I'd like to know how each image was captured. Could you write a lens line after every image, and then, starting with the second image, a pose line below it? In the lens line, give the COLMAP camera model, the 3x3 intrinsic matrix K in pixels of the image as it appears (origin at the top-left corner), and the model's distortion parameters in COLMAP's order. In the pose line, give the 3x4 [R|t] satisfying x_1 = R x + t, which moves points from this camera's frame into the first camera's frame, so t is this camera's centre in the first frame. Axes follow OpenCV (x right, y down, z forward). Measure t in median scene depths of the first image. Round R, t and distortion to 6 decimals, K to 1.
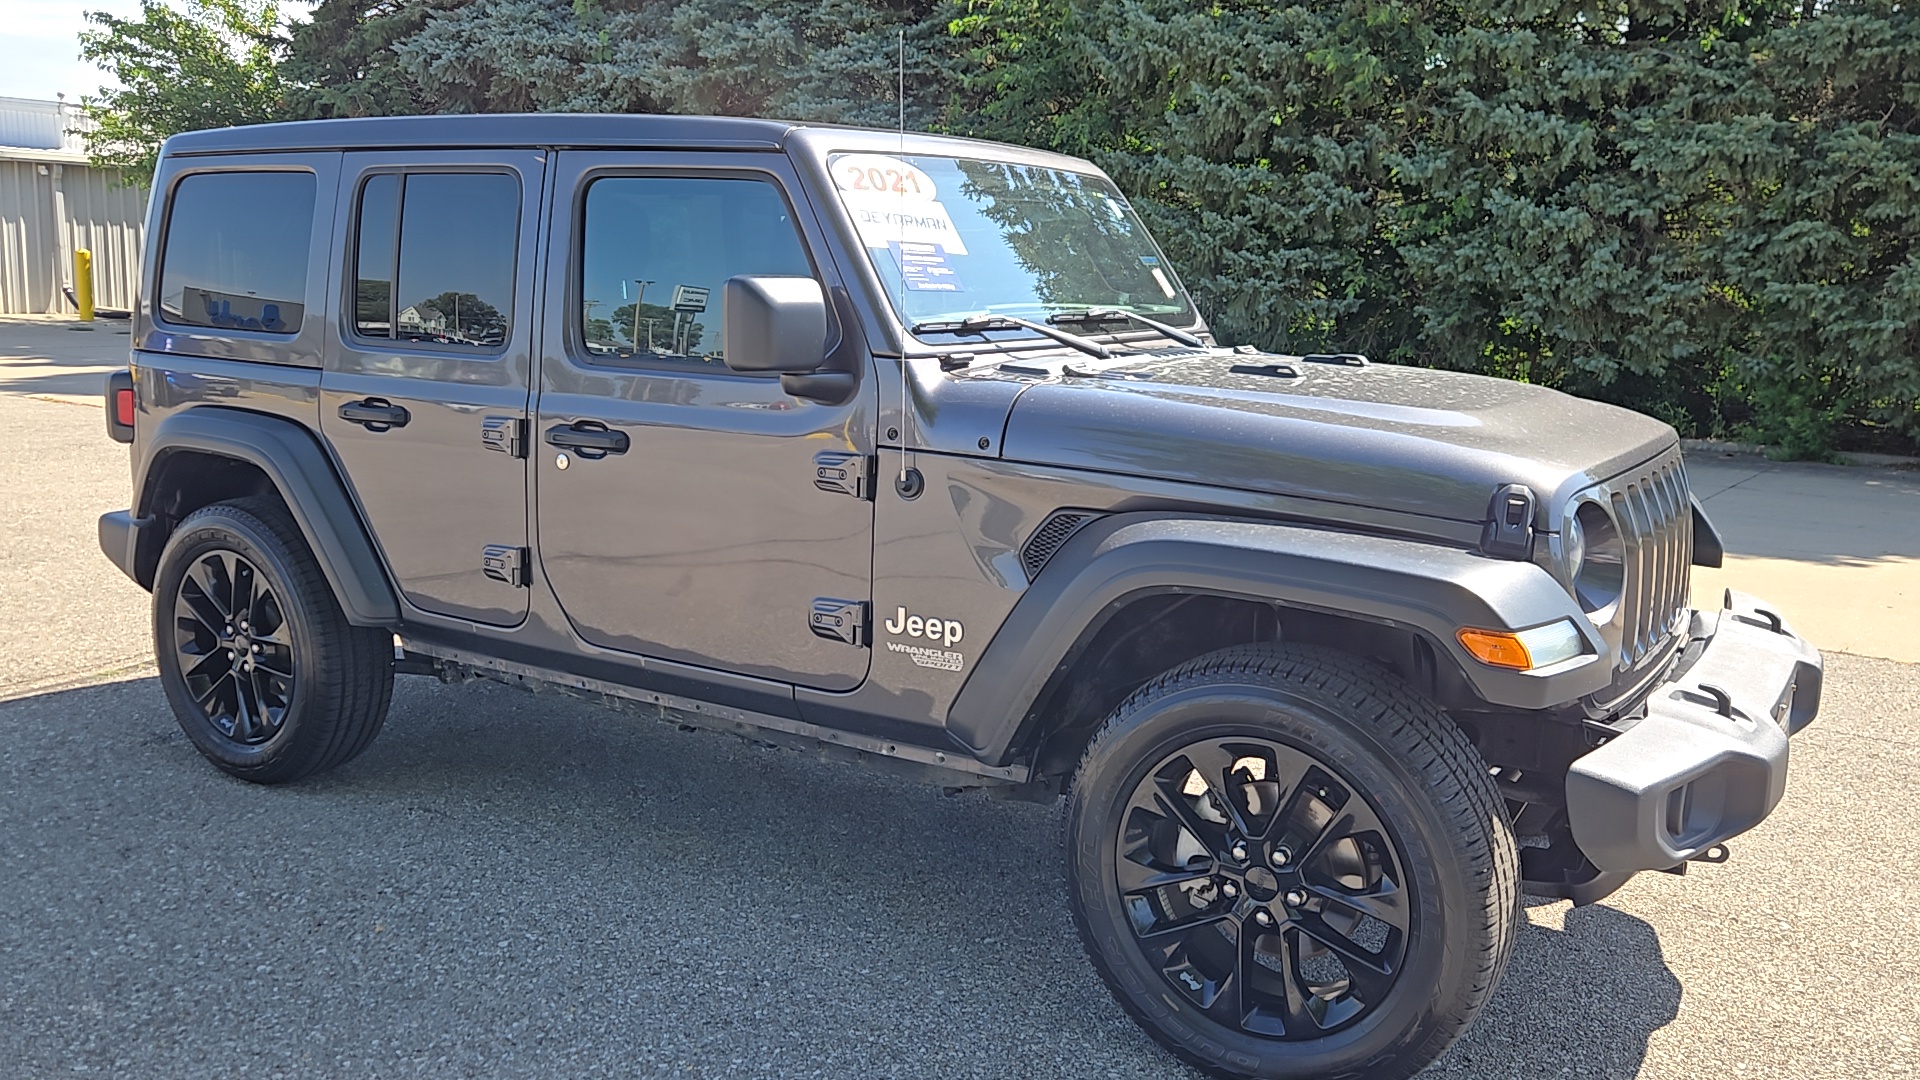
lens RADIAL K [[1600.6, 0, 943.0], [0, 1600.6, 540.7], [0, 0, 1]] dist [0.008882, -0.011377]
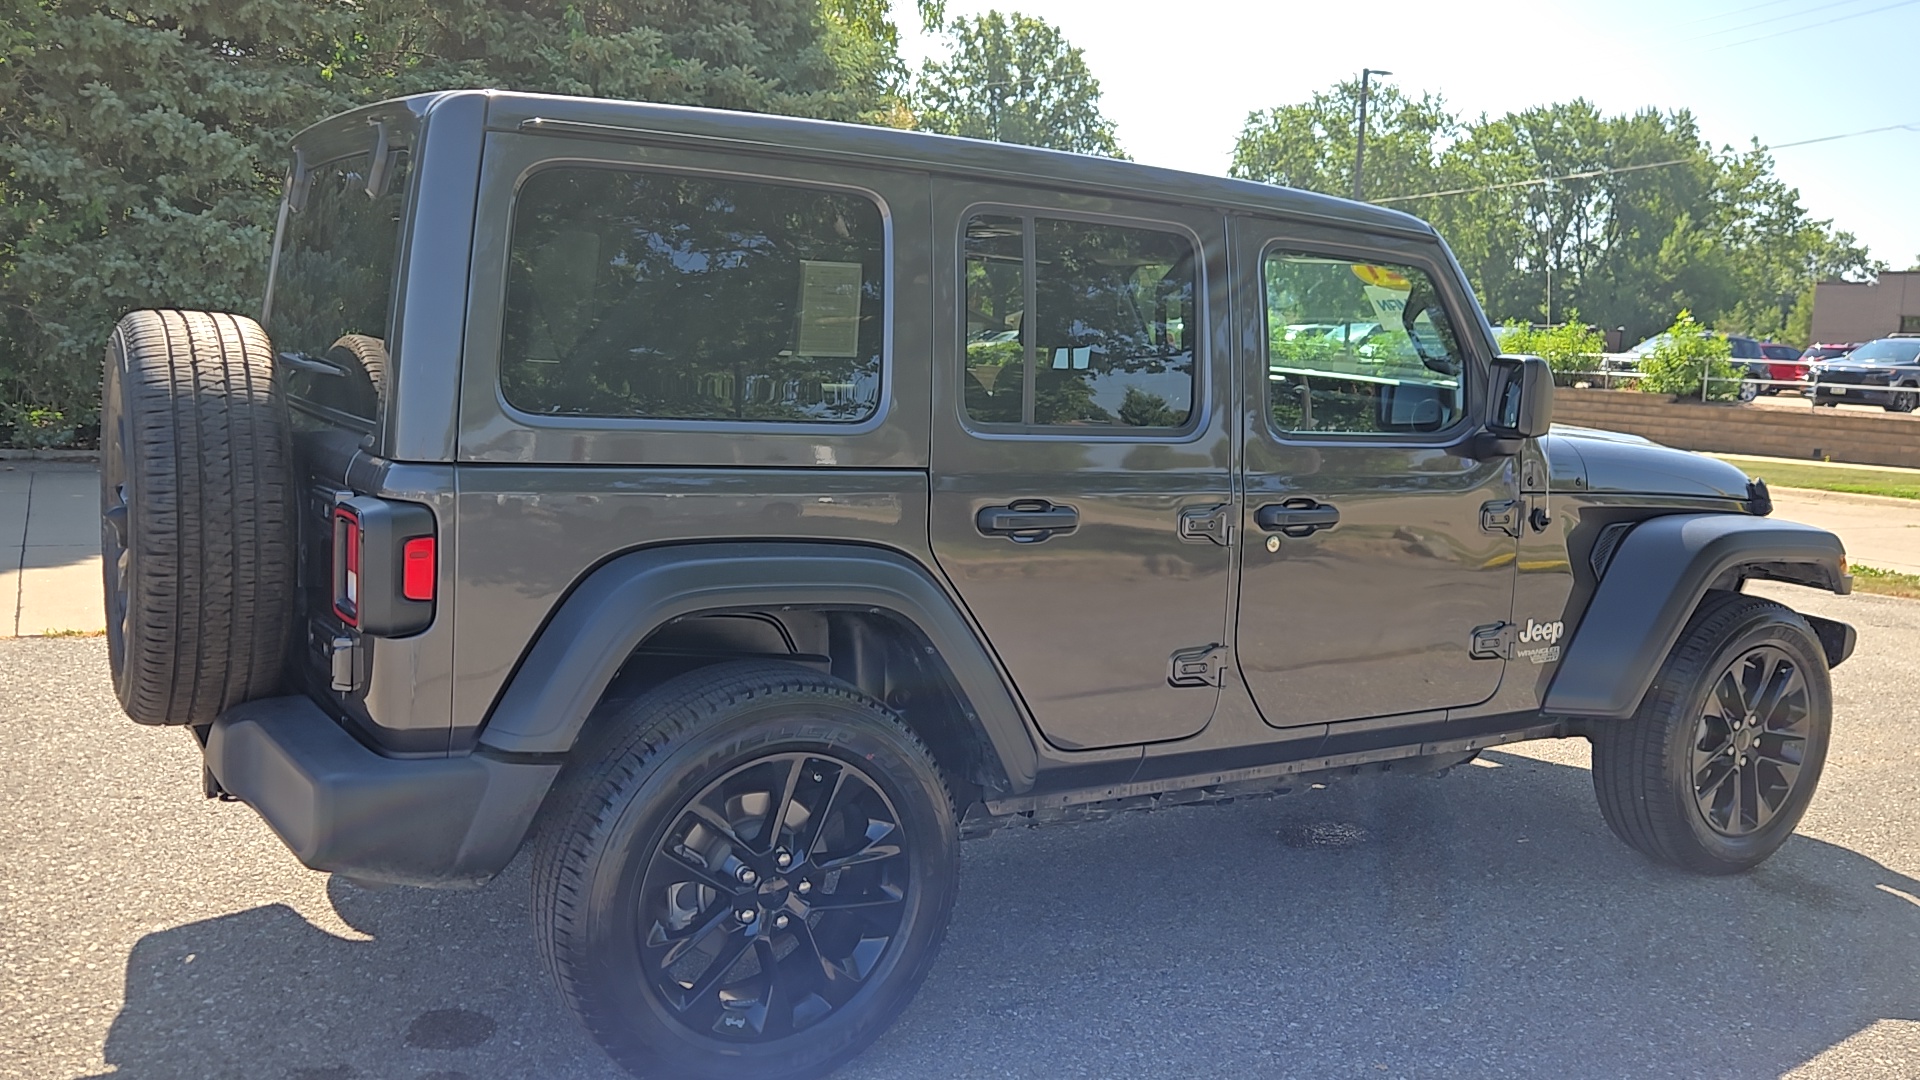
lens RADIAL K [[1600.6, 0, 965.7], [0, 1600.6, 532.4], [0, 0, 1]] dist [0.008882, -0.011377]
pose [[0.424147, -0.107624, 0.899175, -1.076399], [0.112746, 0.991463, 0.065487, -0.127510], [-0.898547, 0.073602, 0.432661, 0.689964]]
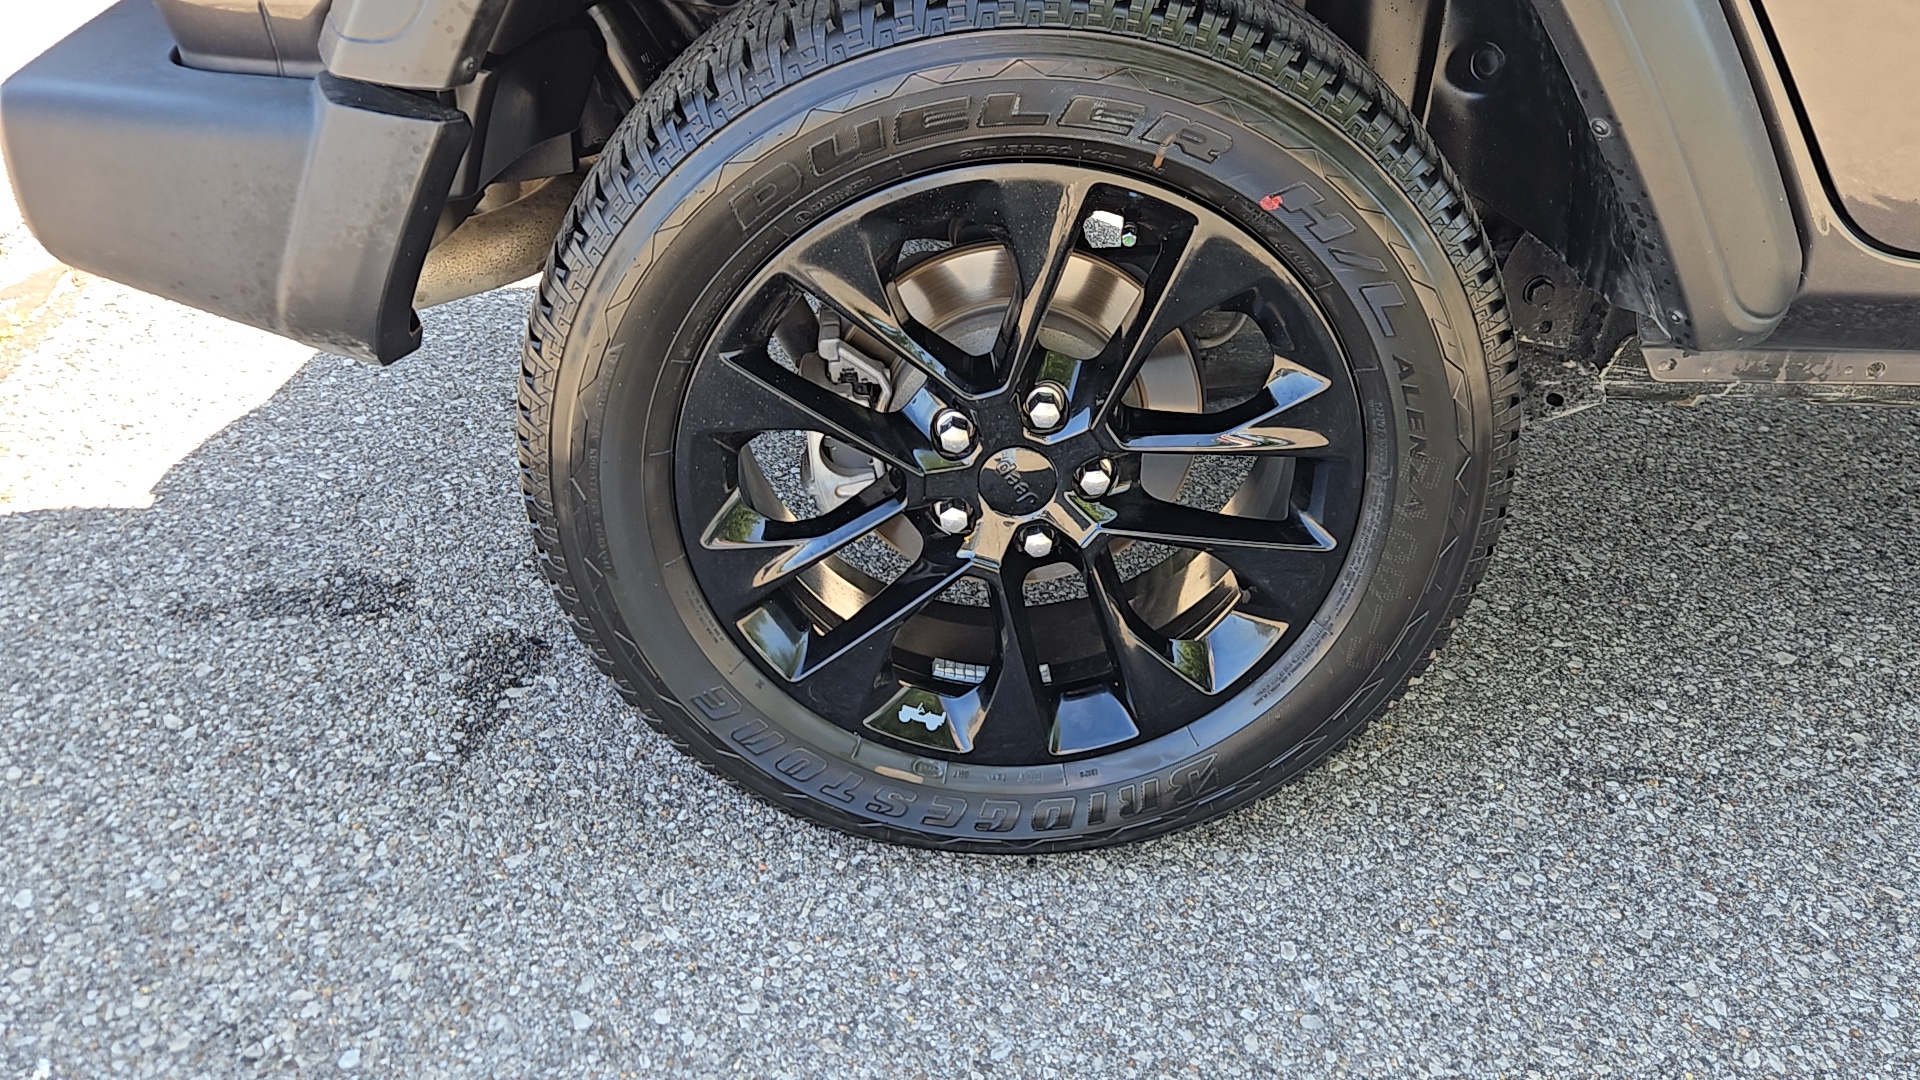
lens RADIAL K [[1600.6, 0, 953.7], [0, 1600.6, 533.2], [0, 0, 1]] dist [0.008882, -0.011377]
pose [[0.836507, -0.275613, 0.473597, -0.643094], [0.084171, 0.918670, 0.385955, -0.042551], [-0.541453, -0.282991, 0.791672, 0.845532]]
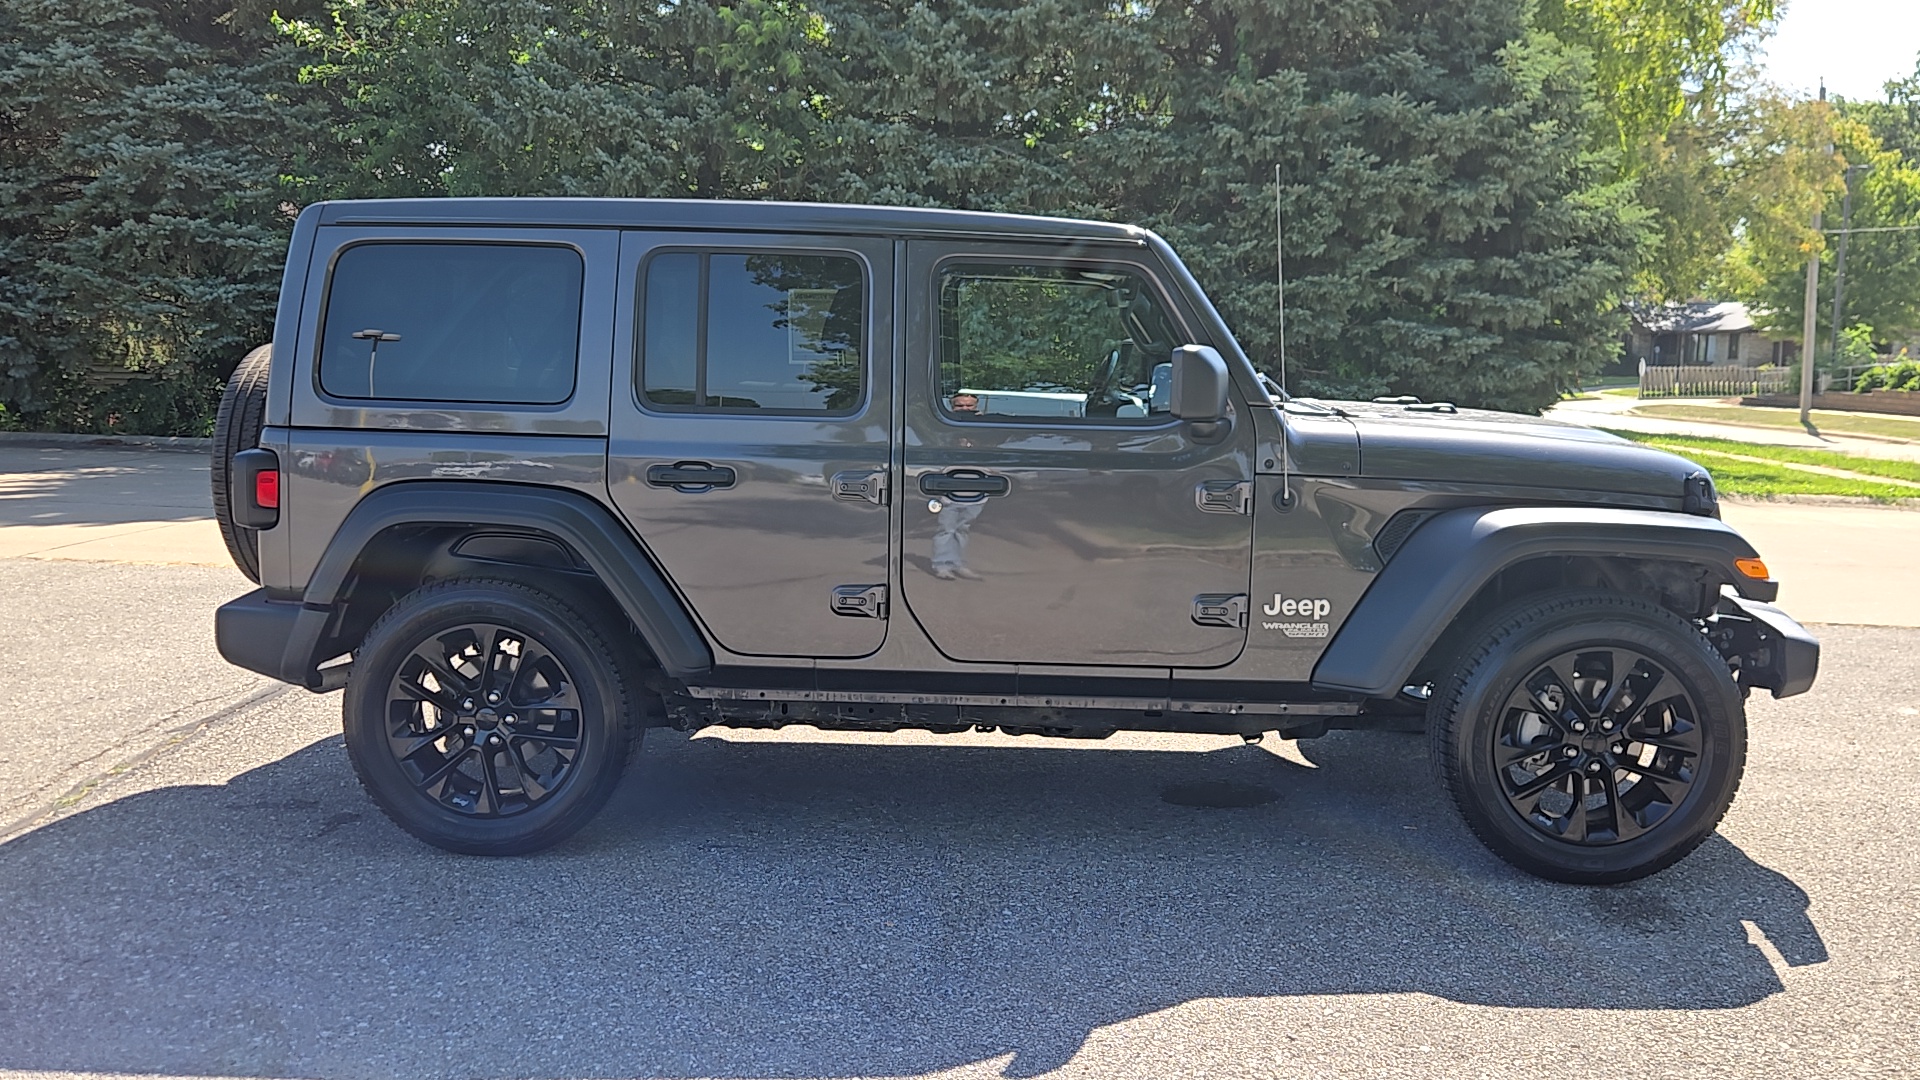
lens RADIAL K [[1600.6, 0, 955.6], [0, 1600.6, 541.6], [0, 0, 1]] dist [0.008882, -0.011377]
pose [[0.855054, -0.069654, 0.513840, -0.755301], [0.086263, 0.996236, -0.008499, -0.011065], [-0.511314, 0.051592, 0.857844, -0.001198]]
